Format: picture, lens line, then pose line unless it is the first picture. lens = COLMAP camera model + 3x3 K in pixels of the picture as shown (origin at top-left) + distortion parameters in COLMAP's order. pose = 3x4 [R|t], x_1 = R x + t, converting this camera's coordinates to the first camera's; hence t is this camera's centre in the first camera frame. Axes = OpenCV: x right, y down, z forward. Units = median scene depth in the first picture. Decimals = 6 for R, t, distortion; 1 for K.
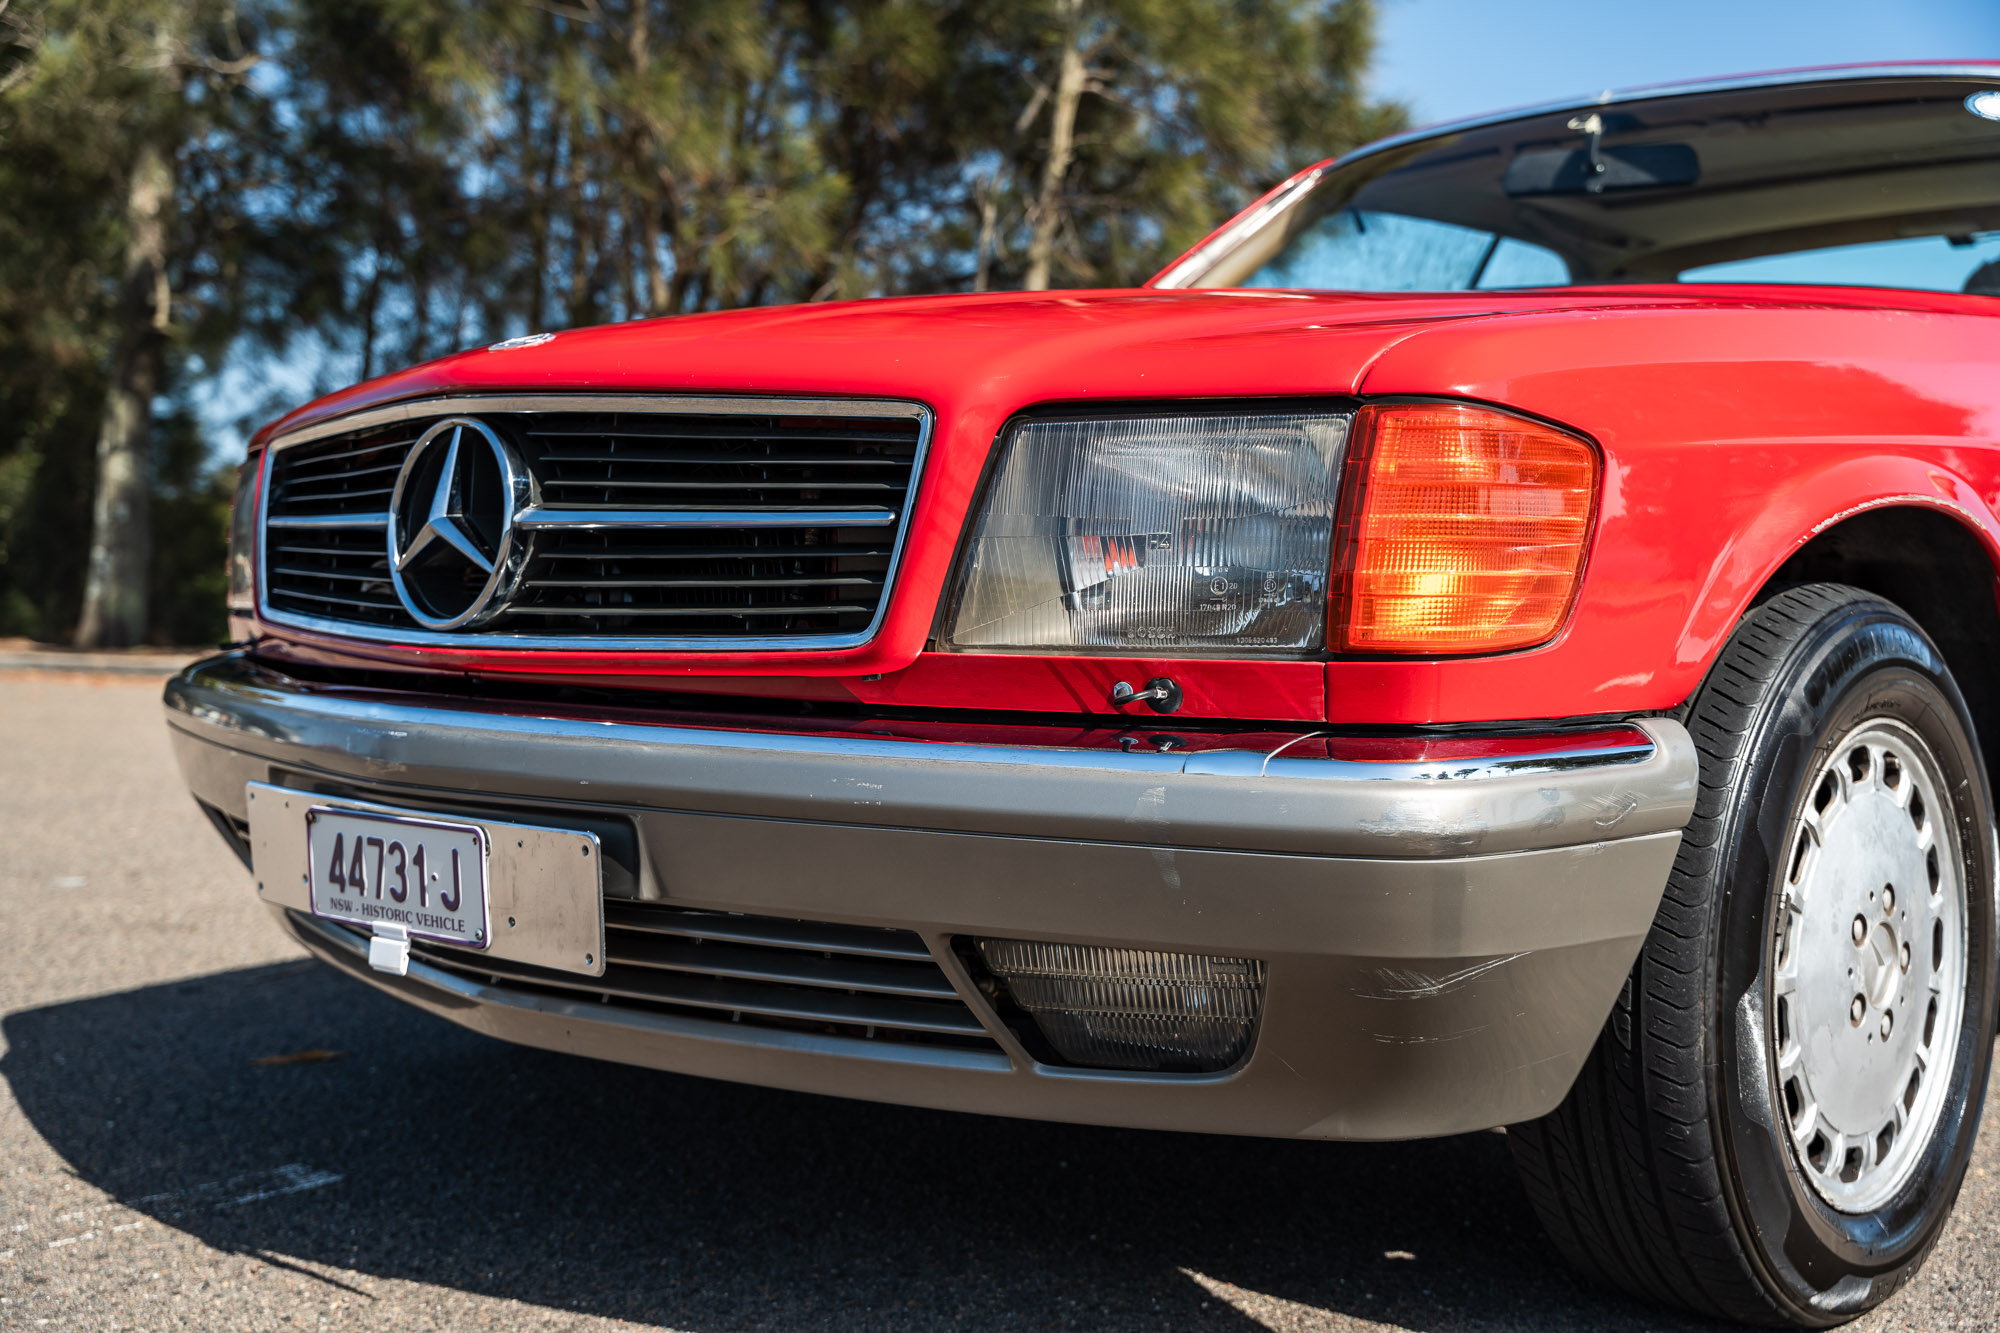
lens RADIAL K [[2275.1, 0, 1000.0], [0, 2275.1, 666.5], [0, 0, 1]] dist [0.049284, 0.019580]
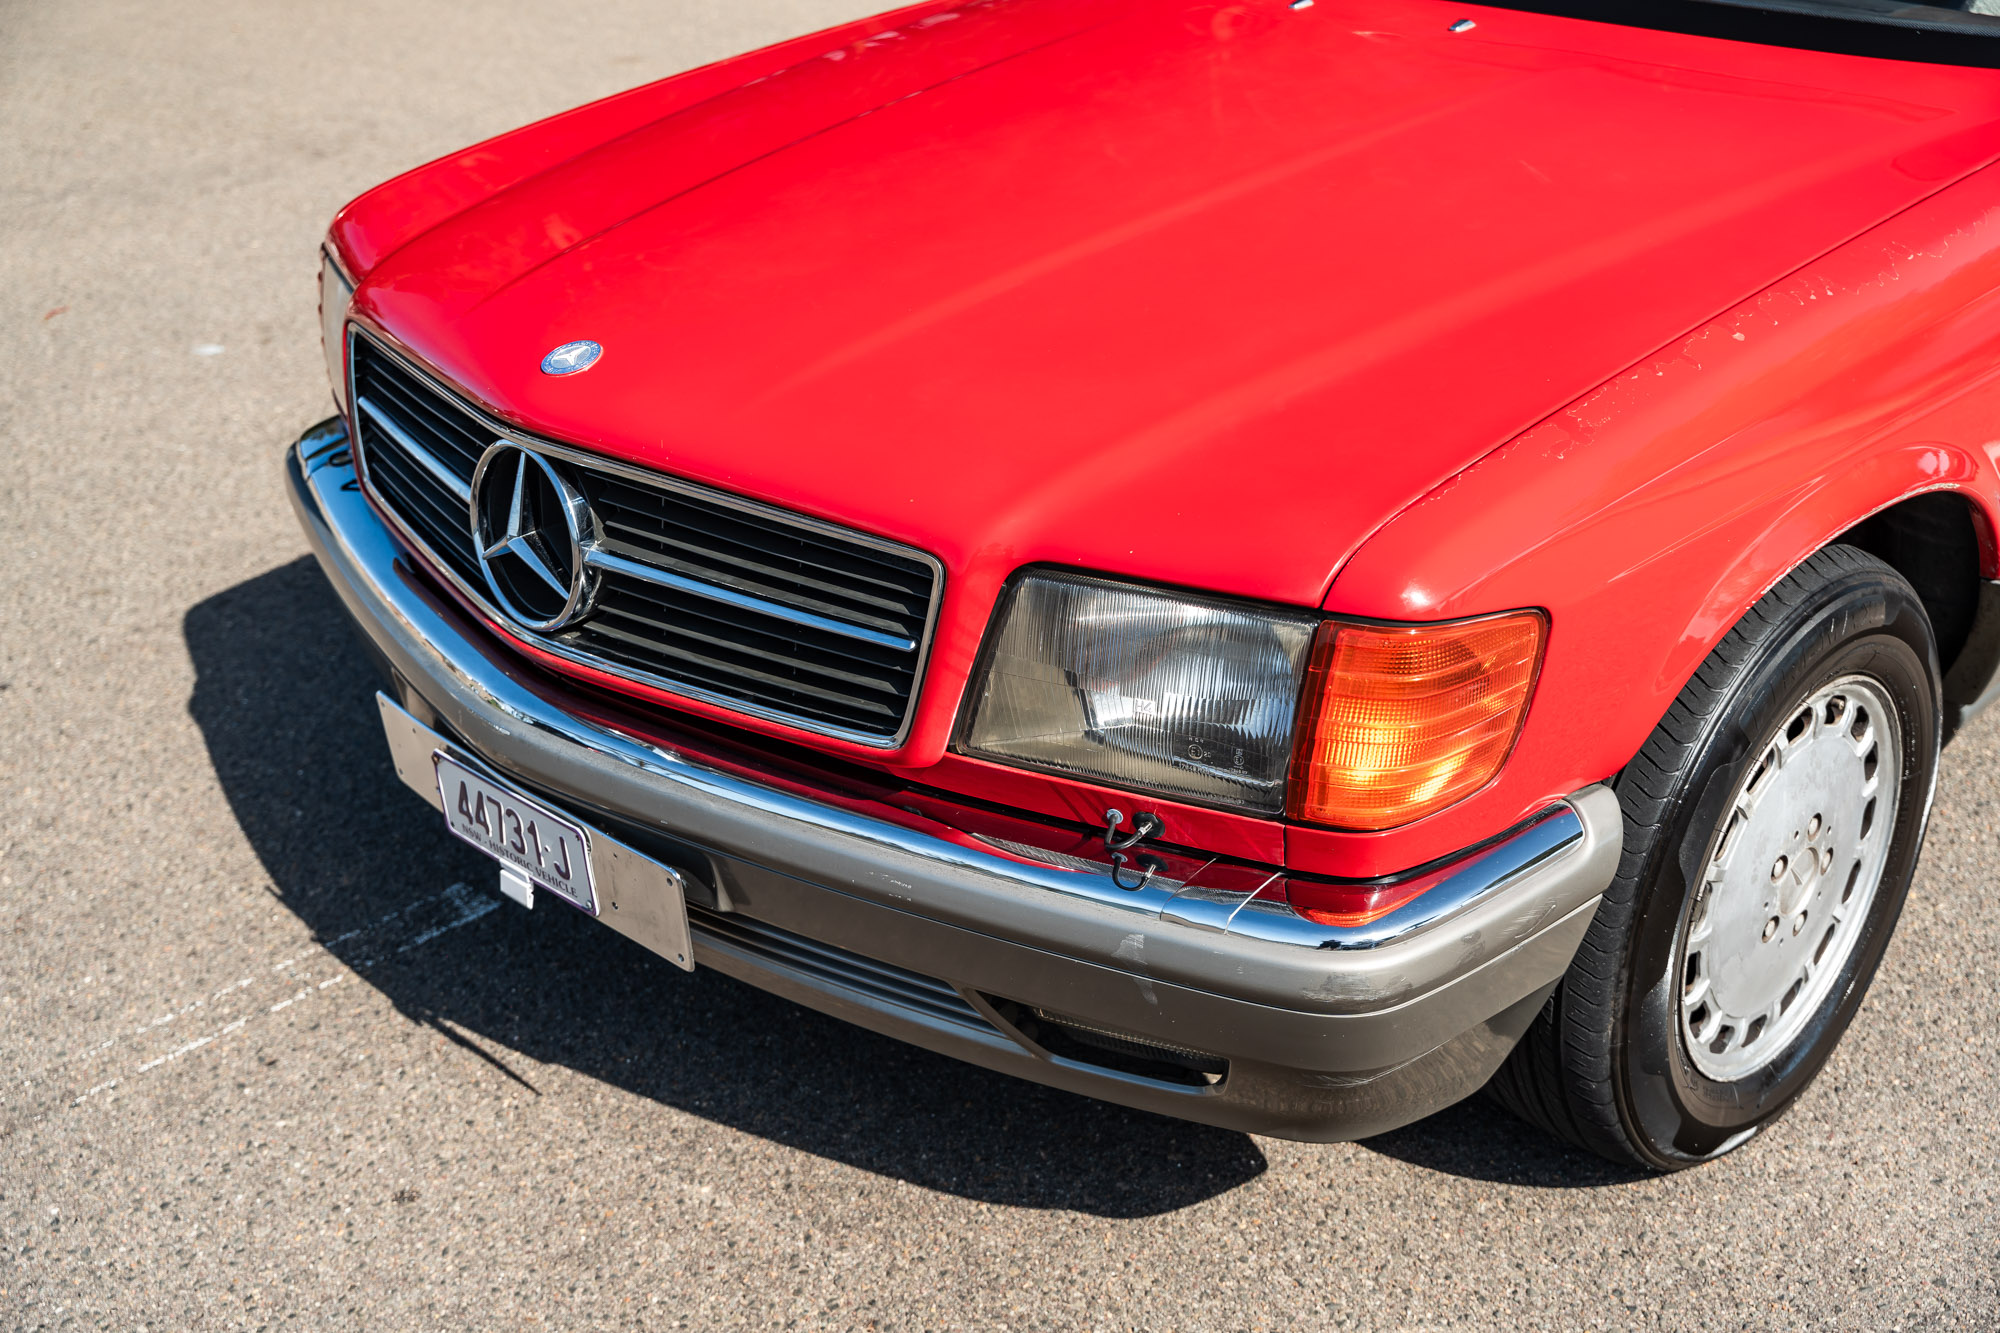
lens RADIAL K [[2289.4, 0, 1008.0], [0, 2289.4, 710.2], [0, 0, 1]] dist [0.061874, -0.005103]
pose [[0.998265, -0.002272, -0.058837, 0.058807], [0.026292, 0.911301, 0.410900, -0.445383], [0.052684, -0.411734, 0.909780, -0.035544]]
